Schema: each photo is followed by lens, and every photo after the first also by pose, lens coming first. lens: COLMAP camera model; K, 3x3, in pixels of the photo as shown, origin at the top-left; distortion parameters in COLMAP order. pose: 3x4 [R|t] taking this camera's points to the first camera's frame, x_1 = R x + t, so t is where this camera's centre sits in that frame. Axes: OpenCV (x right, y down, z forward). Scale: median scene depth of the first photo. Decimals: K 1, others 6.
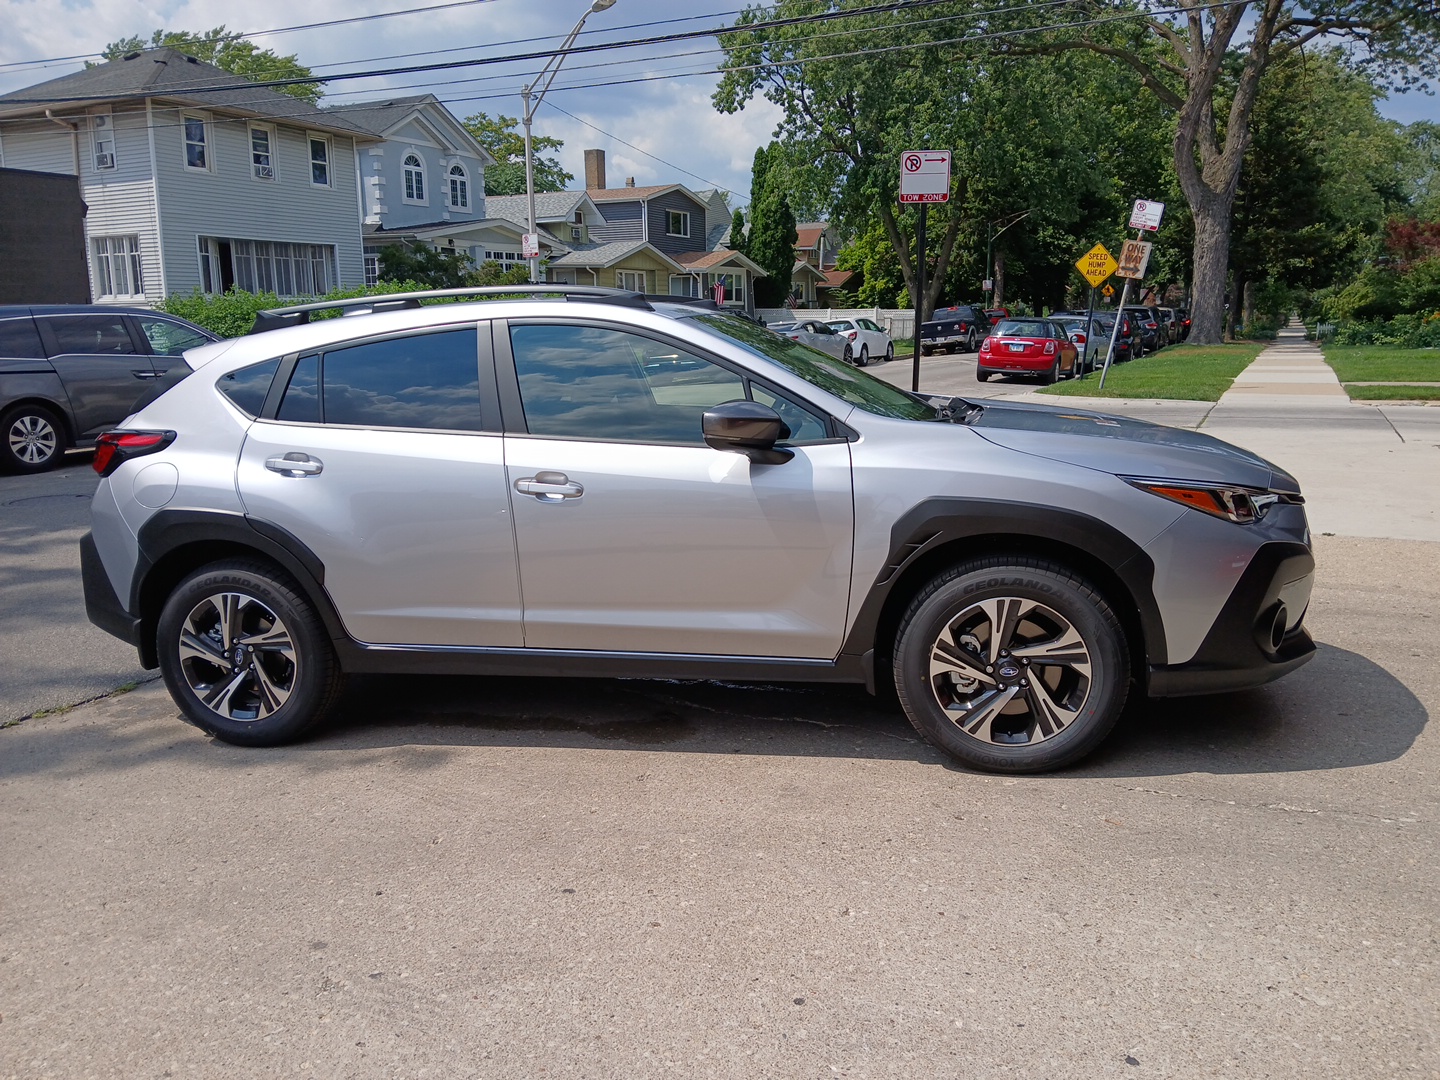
lens RADIAL K [[1153.2, 0, 733.2], [0, 1153.2, 548.2], [0, 0, 1]] dist [0.018495, -0.058779]
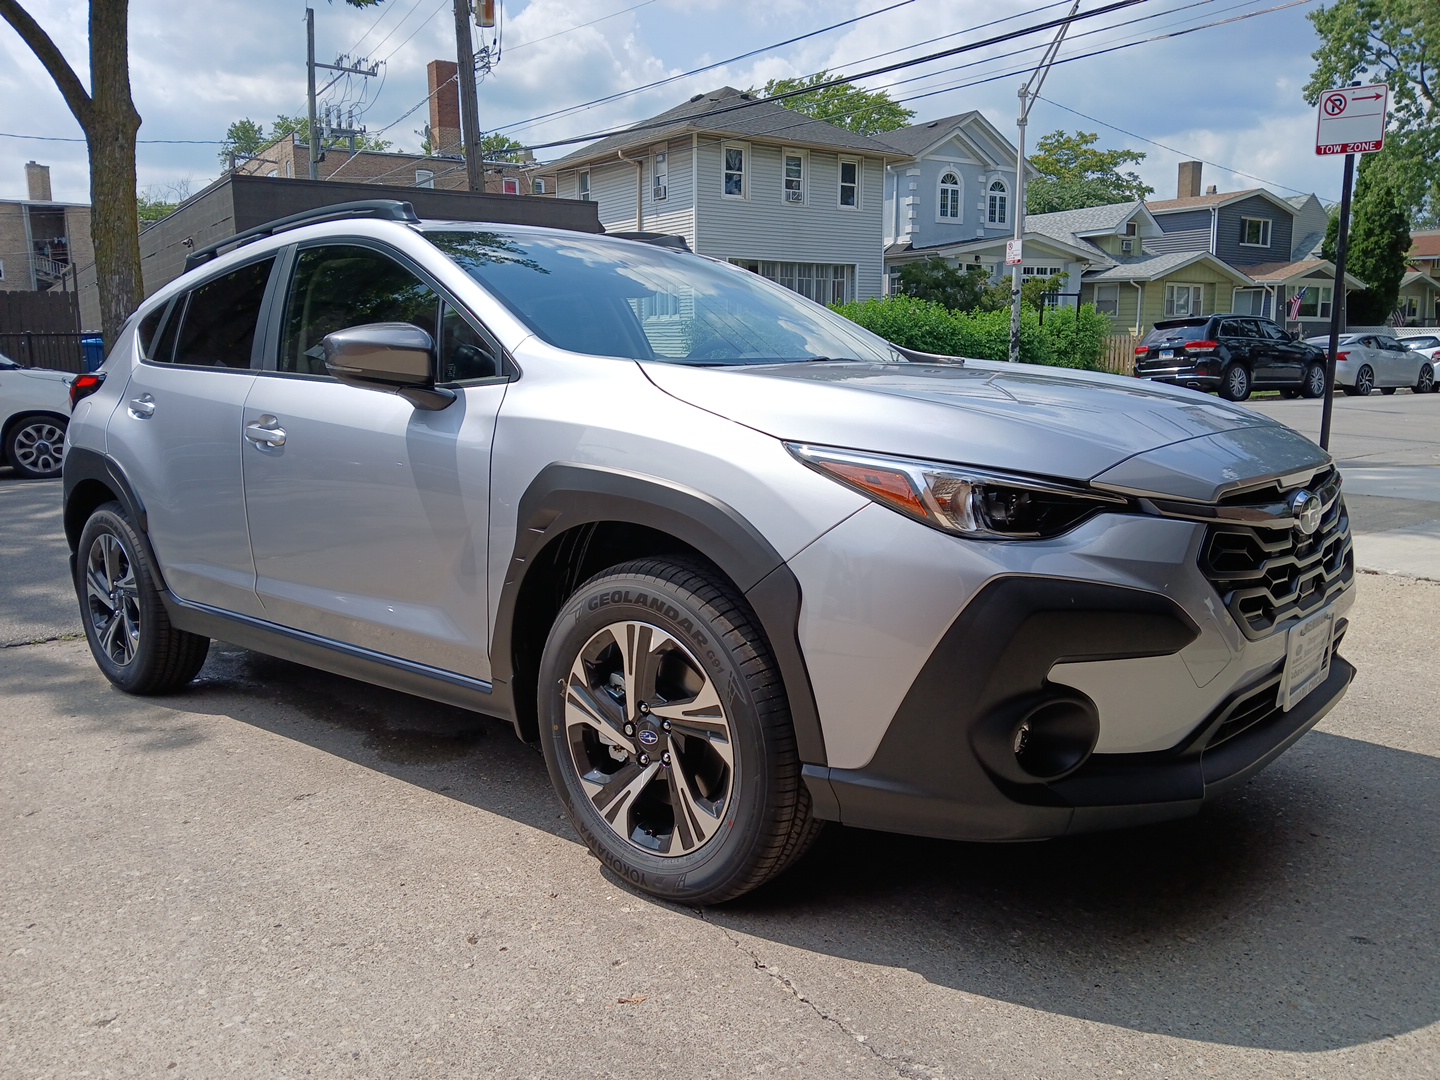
lens RADIAL K [[1153.2, 0, 715.4], [0, 1153.2, 535.6], [0, 0, 1]] dist [0.018495, -0.058779]
pose [[0.869771, 0.082250, -0.486552, 0.506203], [-0.098366, 0.995121, -0.007620, -0.004470], [0.483552, 0.054488, 0.873618, 0.389238]]
